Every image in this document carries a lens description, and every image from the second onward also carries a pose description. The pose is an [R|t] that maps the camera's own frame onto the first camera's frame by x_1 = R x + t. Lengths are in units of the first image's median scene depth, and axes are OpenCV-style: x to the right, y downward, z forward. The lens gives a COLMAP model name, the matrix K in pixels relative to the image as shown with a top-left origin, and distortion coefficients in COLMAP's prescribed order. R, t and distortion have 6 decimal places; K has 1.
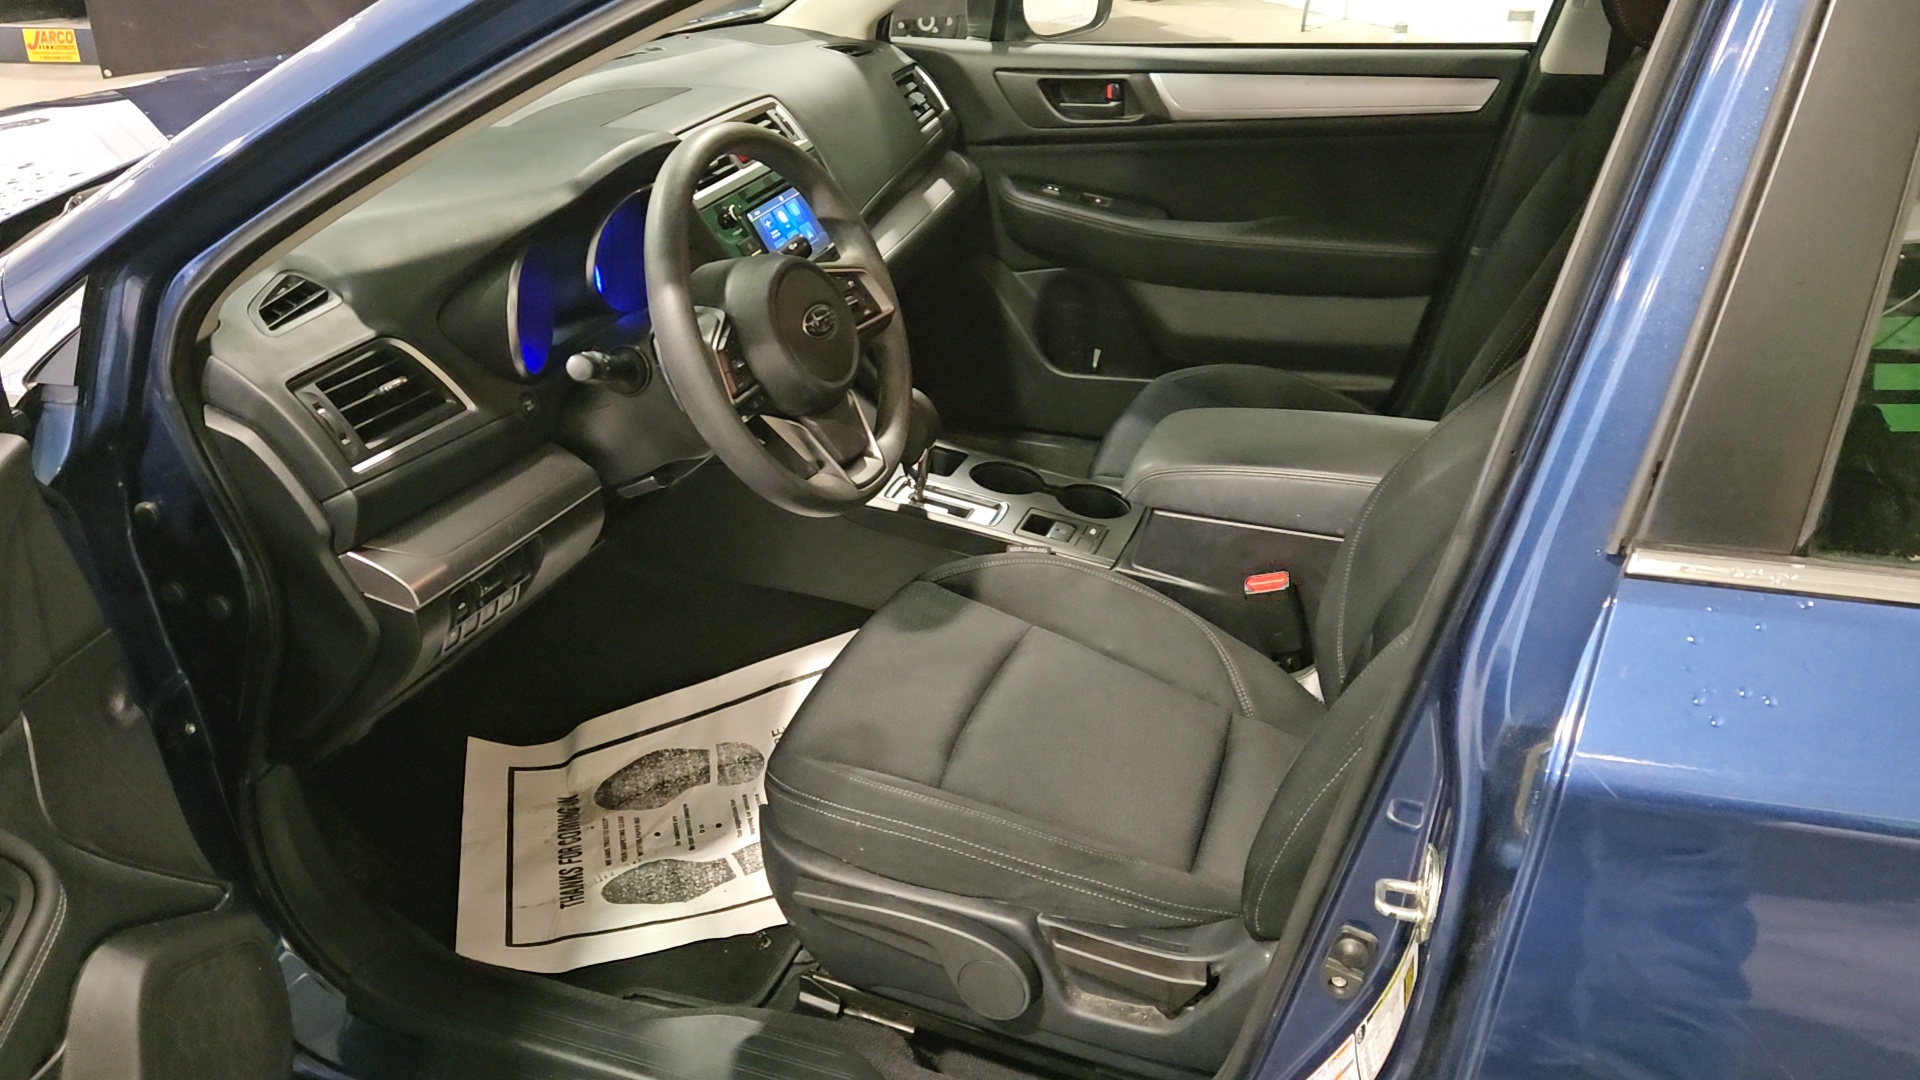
lens RADIAL K [[1590.4, 0, 935.9], [0, 1590.4, 533.5], [0, 0, 1]] dist [0.026104, -0.014023]
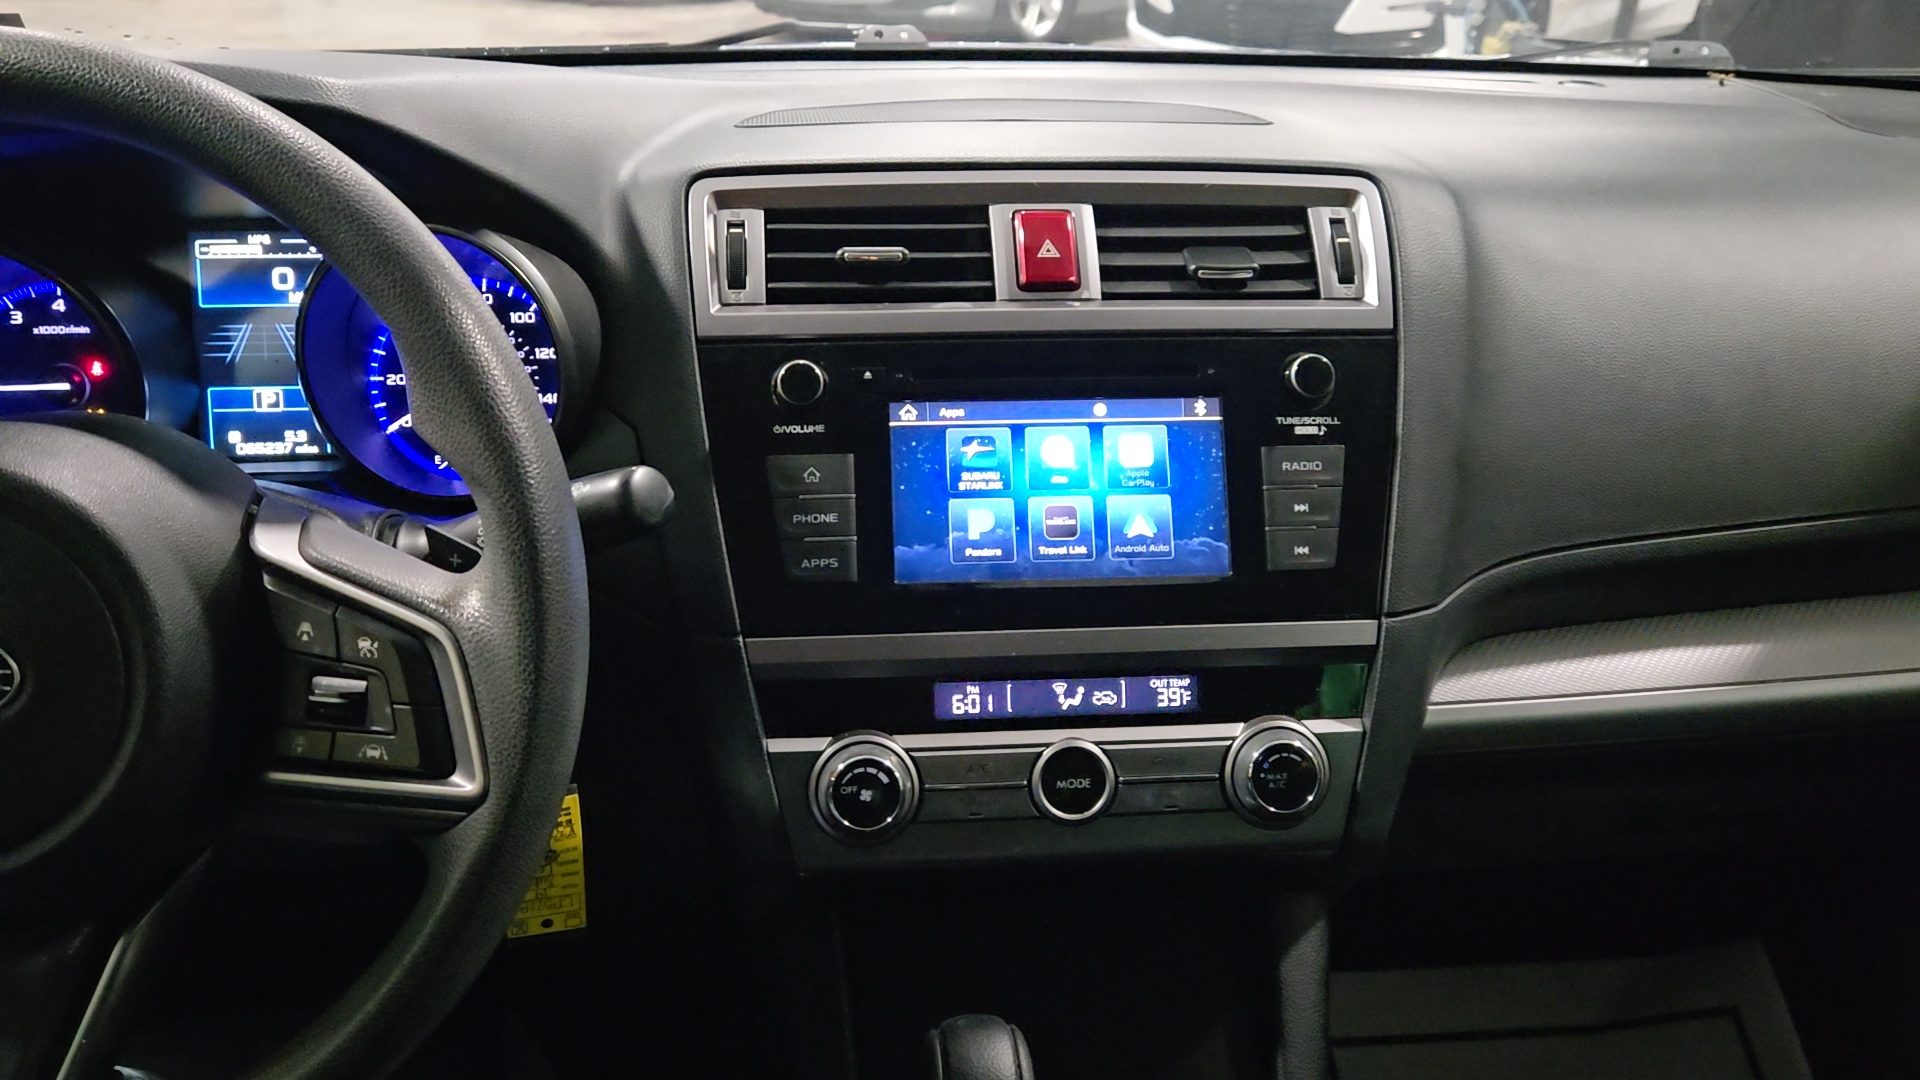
lens RADIAL K [[1541.6, 0, 960.0], [0, 1541.6, 540.0], [0, 0, 1]] dist [0.011292, -0.010011]
pose [[0.431444, 0.380364, -0.818034, 0.191782], [-0.422379, 0.886413, 0.189389, -0.229949], [0.797152, 0.263810, 0.543095, 0.756090]]
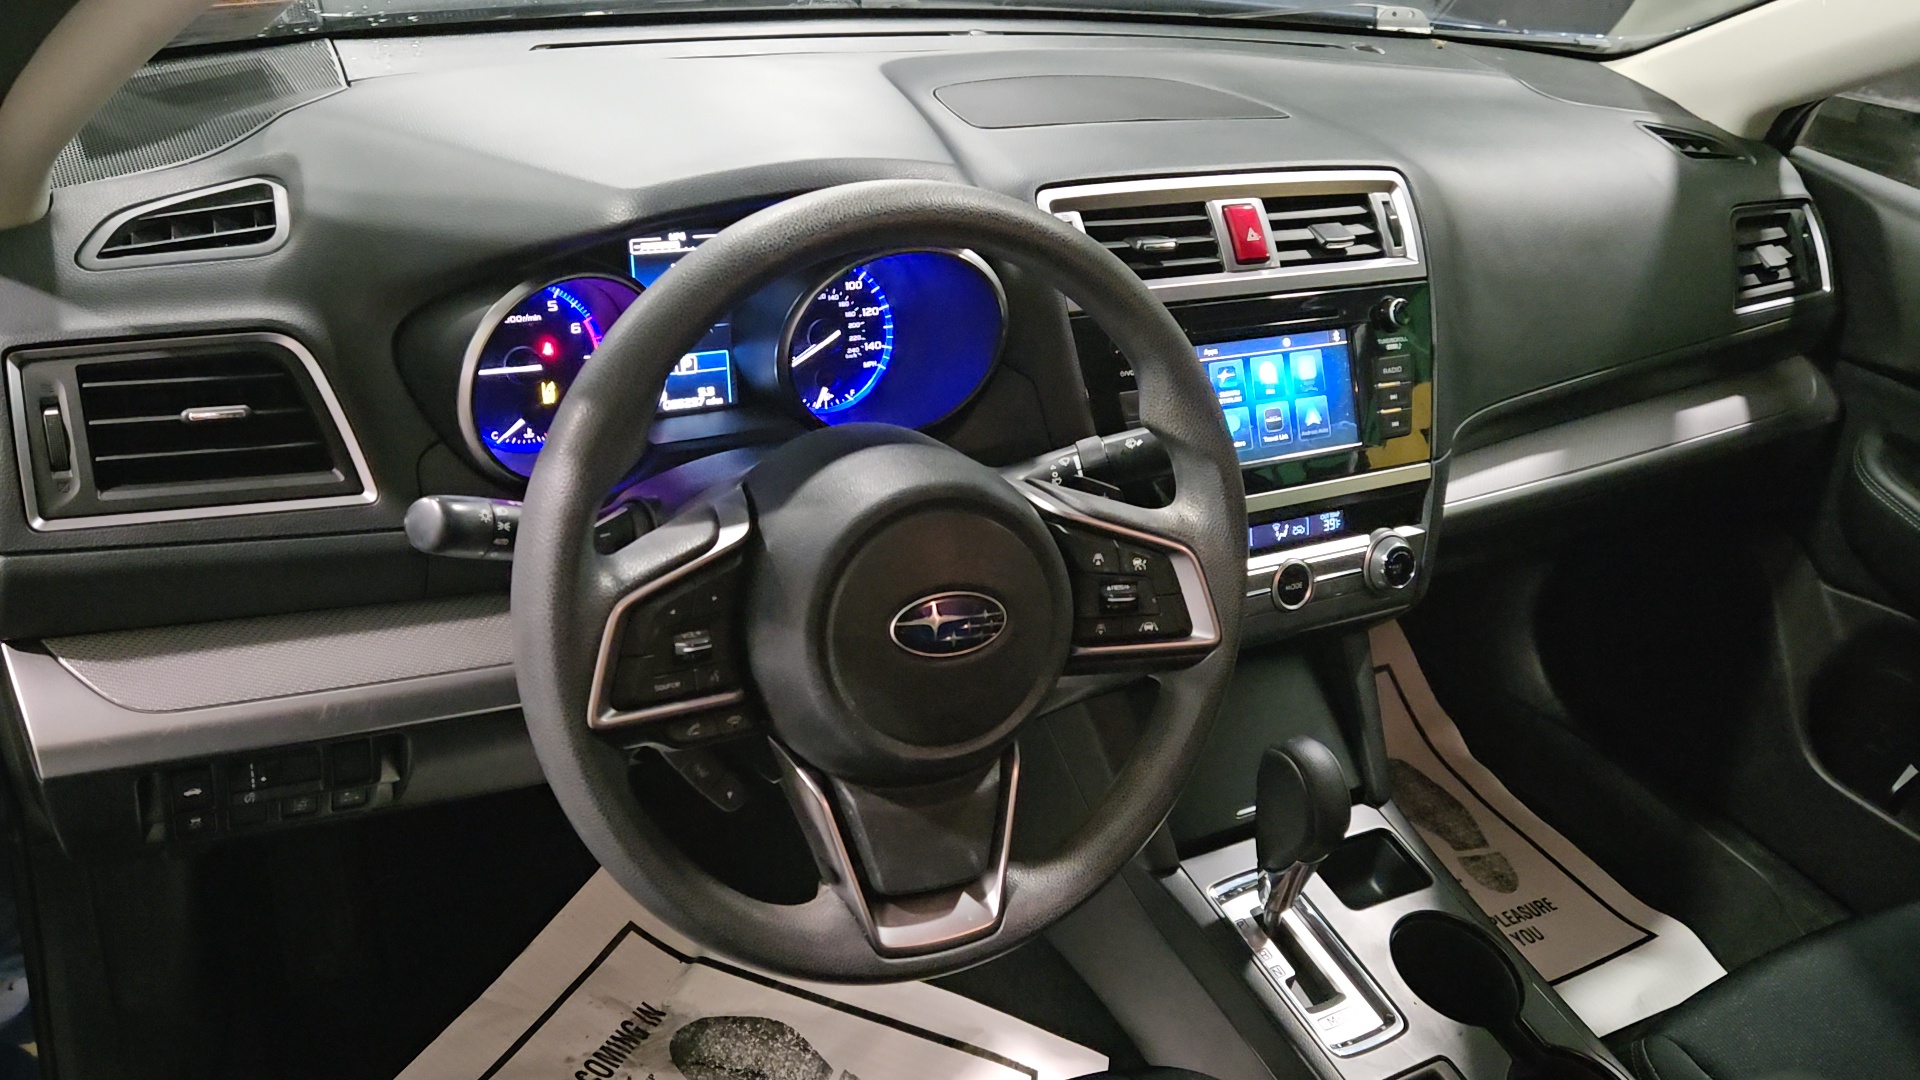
lens RADIAL K [[1590.4, 0, 935.9], [0, 1590.4, 533.5], [0, 0, 1]] dist [0.026104, -0.014023]
pose [[0.751878, 0.433606, -0.496655, 0.117902], [-0.420270, 0.895627, 0.145690, -0.173410], [0.507990, 0.099188, 0.855633, 0.438830]]
